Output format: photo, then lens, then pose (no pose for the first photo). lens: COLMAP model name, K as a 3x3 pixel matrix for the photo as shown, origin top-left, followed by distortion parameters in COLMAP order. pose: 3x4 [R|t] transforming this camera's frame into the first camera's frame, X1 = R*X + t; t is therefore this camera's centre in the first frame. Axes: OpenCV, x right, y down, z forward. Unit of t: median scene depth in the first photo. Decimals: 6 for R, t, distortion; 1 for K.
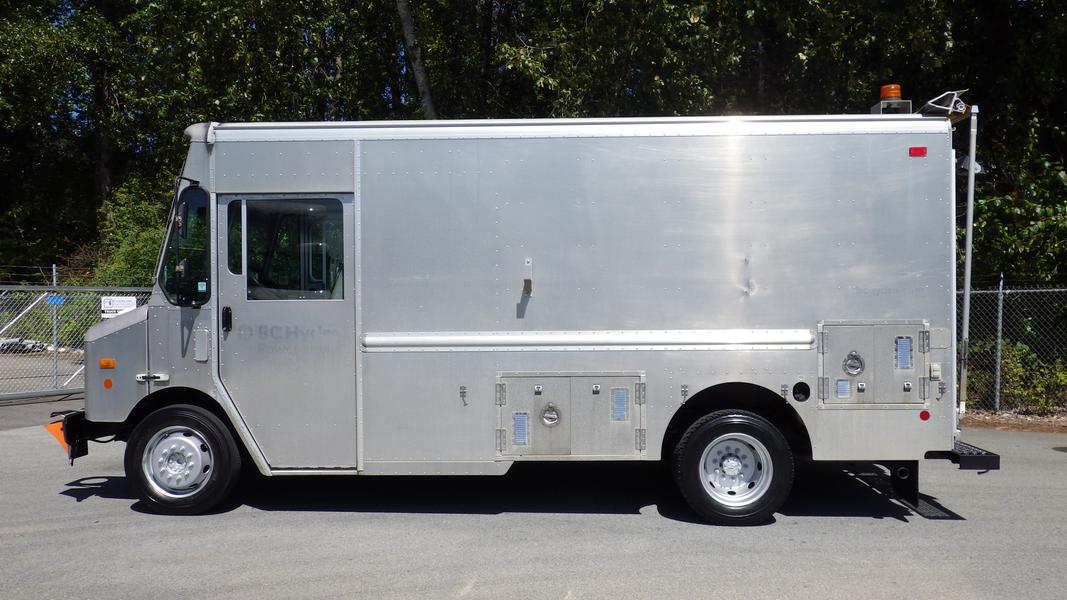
lens RADIAL K [[883.3, 0, 538.3], [0, 883.3, 302.2], [0, 0, 1]] dist [-0.007587, -0.002608]
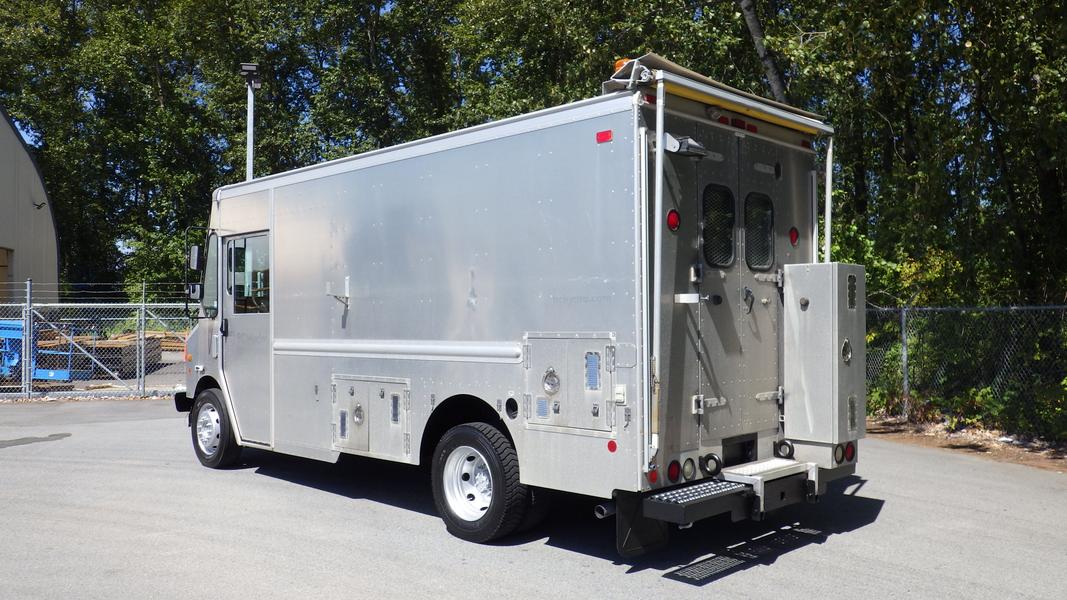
lens RADIAL K [[883.3, 0, 538.3], [0, 883.3, 302.2], [0, 0, 1]] dist [-0.007587, -0.002608]
pose [[0.739252, -0.013916, -0.673285, 0.953670], [-0.000088, 0.999784, -0.020760, 0.007966], [0.673429, 0.015406, 0.739091, 0.322482]]
